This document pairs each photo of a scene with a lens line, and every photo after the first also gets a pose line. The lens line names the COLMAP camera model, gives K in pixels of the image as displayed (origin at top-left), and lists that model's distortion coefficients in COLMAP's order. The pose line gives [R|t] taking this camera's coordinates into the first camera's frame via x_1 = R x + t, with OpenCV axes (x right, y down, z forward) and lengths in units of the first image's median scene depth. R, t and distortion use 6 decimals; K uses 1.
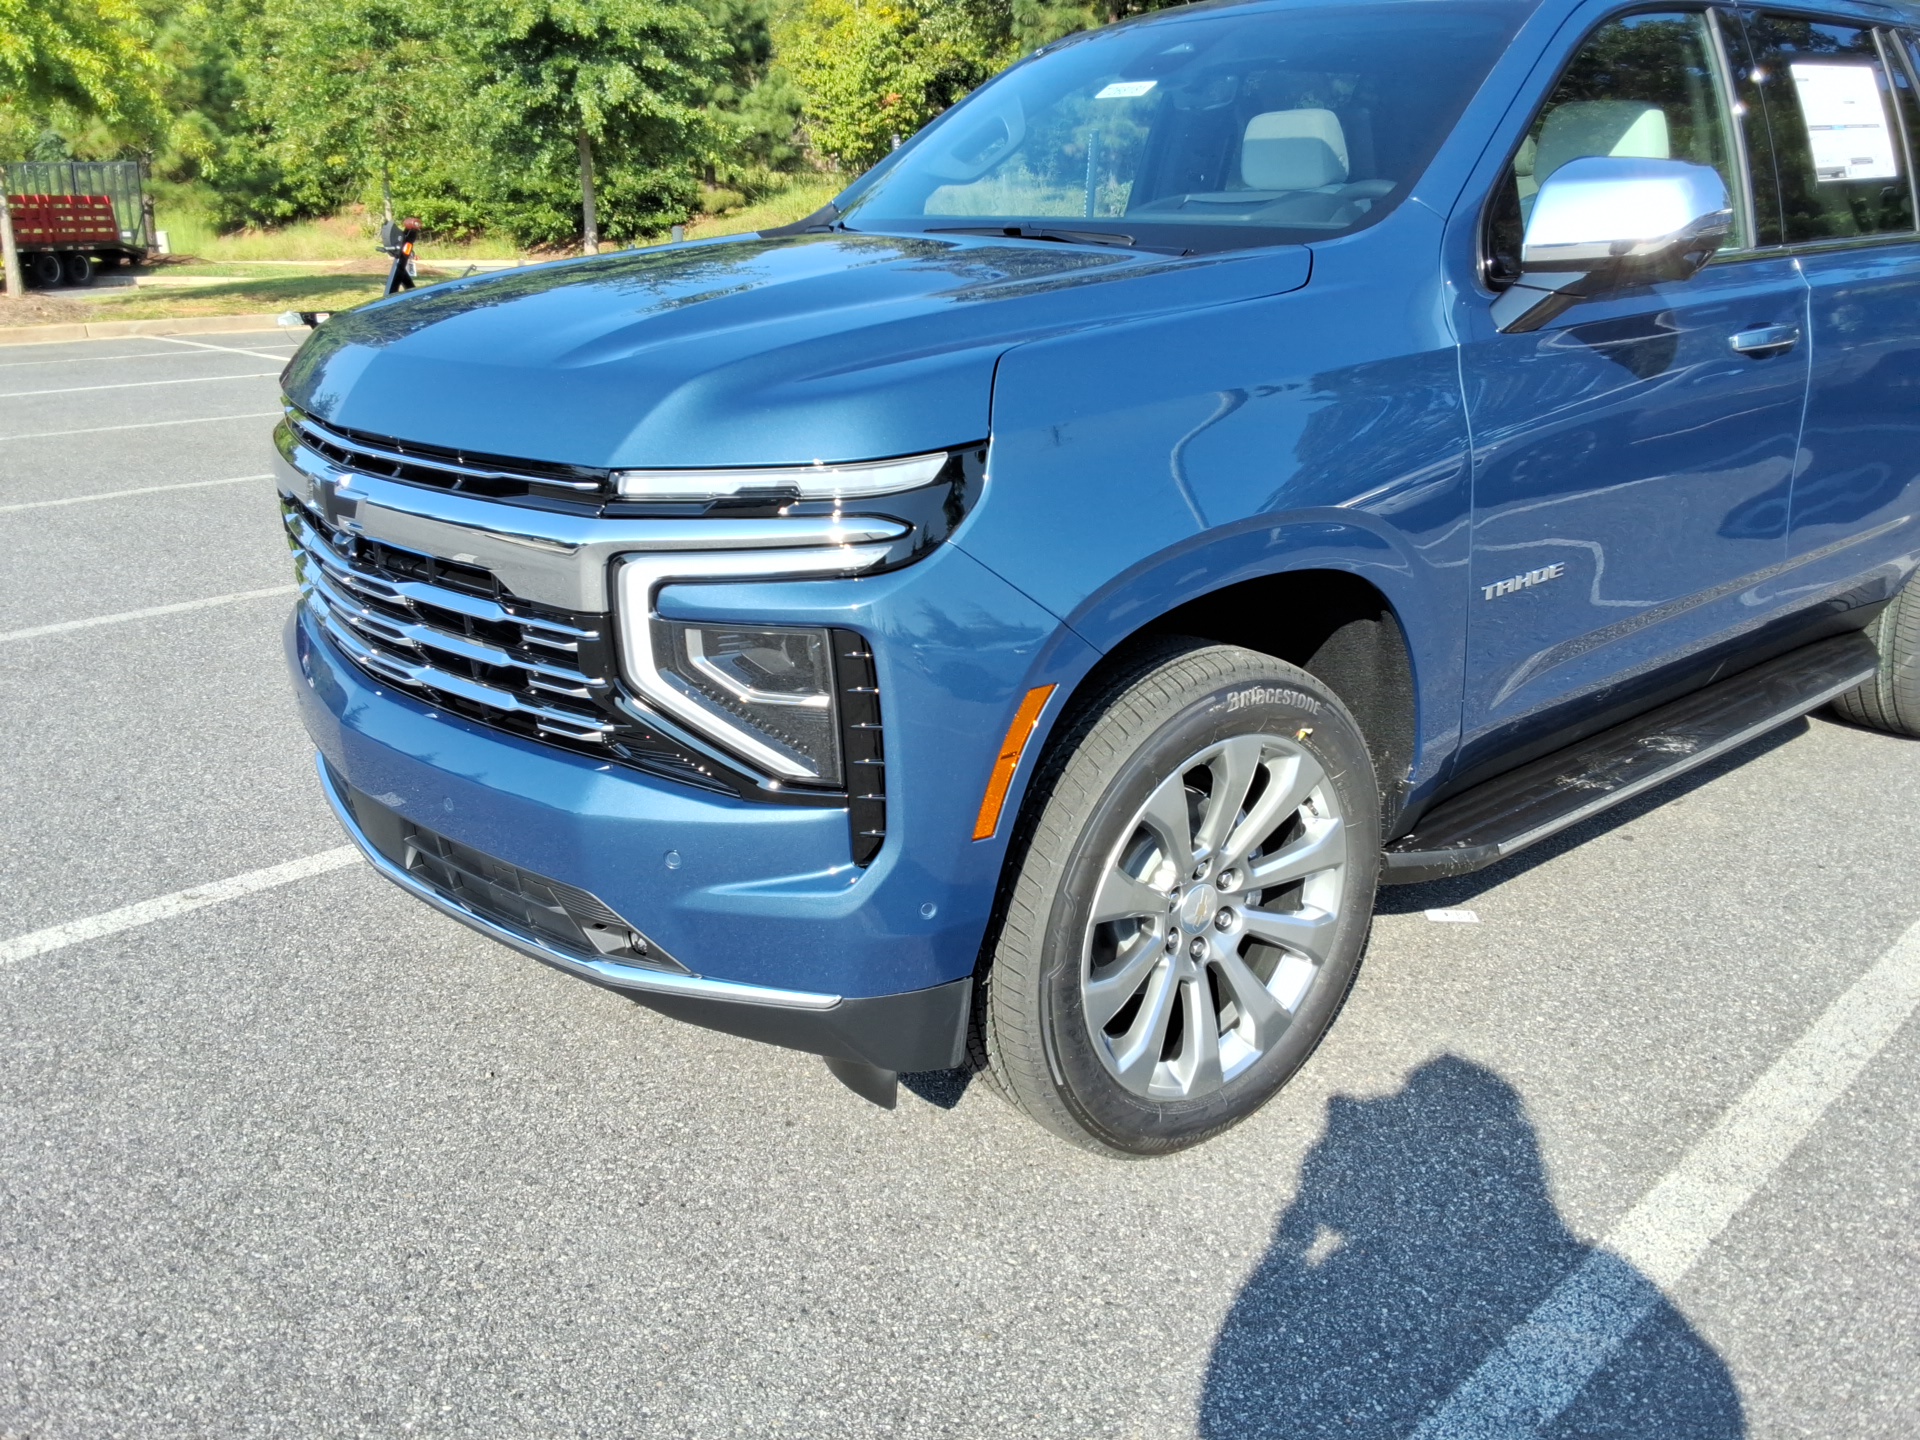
lens RADIAL K [[1552.4, 0, 979.7], [0, 1552.4, 714.9], [0, 0, 1]] dist [0.102542, -0.158986]
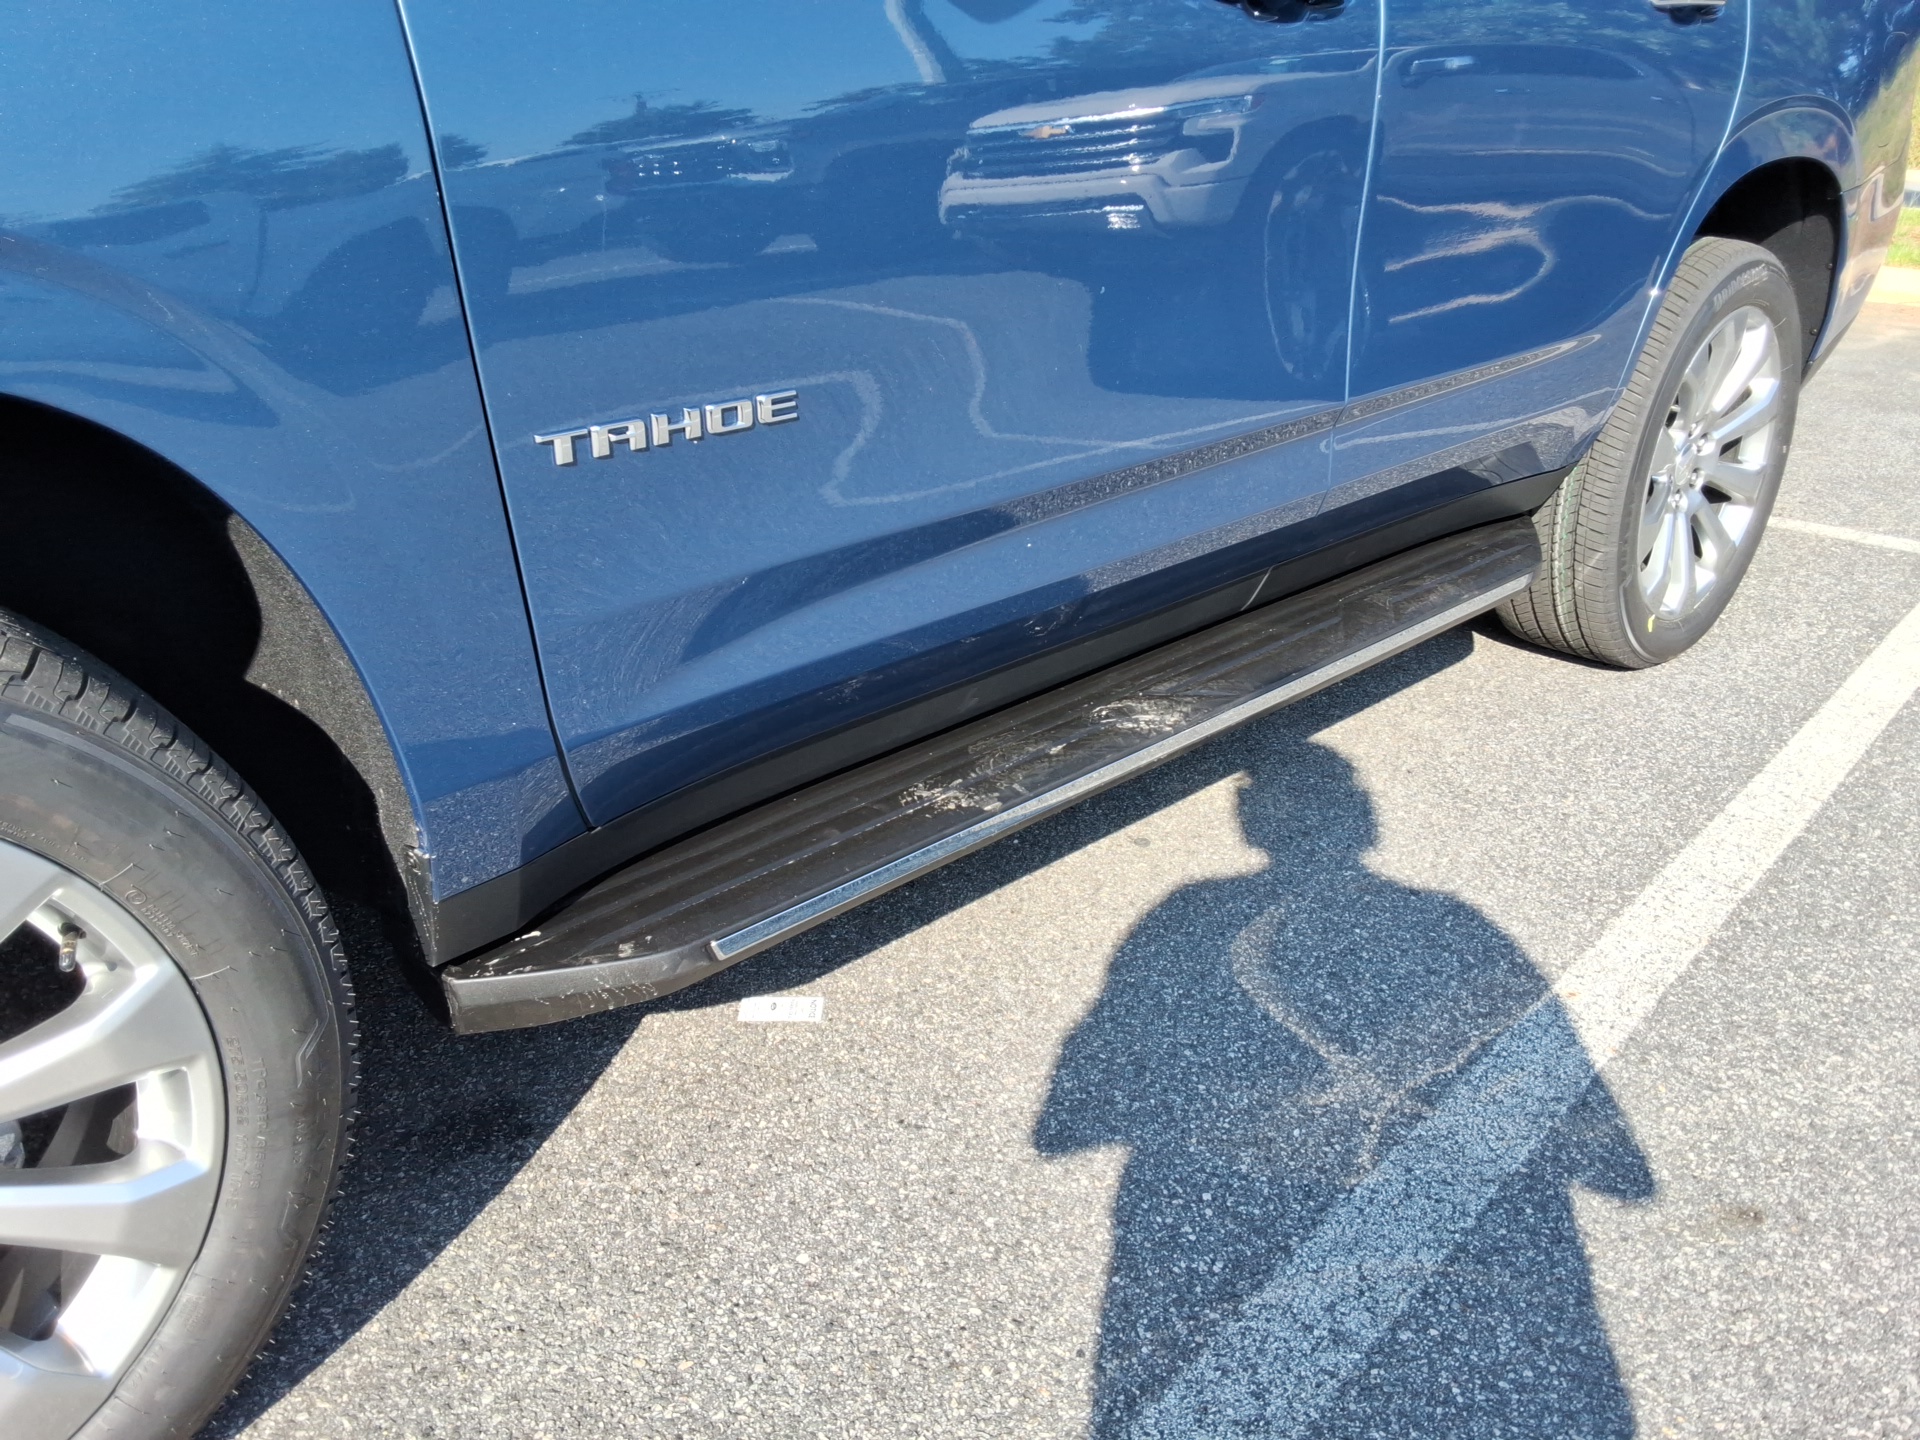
lens RADIAL K [[1593.3, 0, 960.0], [0, 1593.3, 720.0], [0, 0, 1]] dist [0.095936, -0.166240]
pose [[0.995444, -0.008064, 0.095005, 0.321700], [0.000098, 0.996503, 0.083560, -0.030872], [-0.095346, -0.083170, 0.991964, 0.420463]]
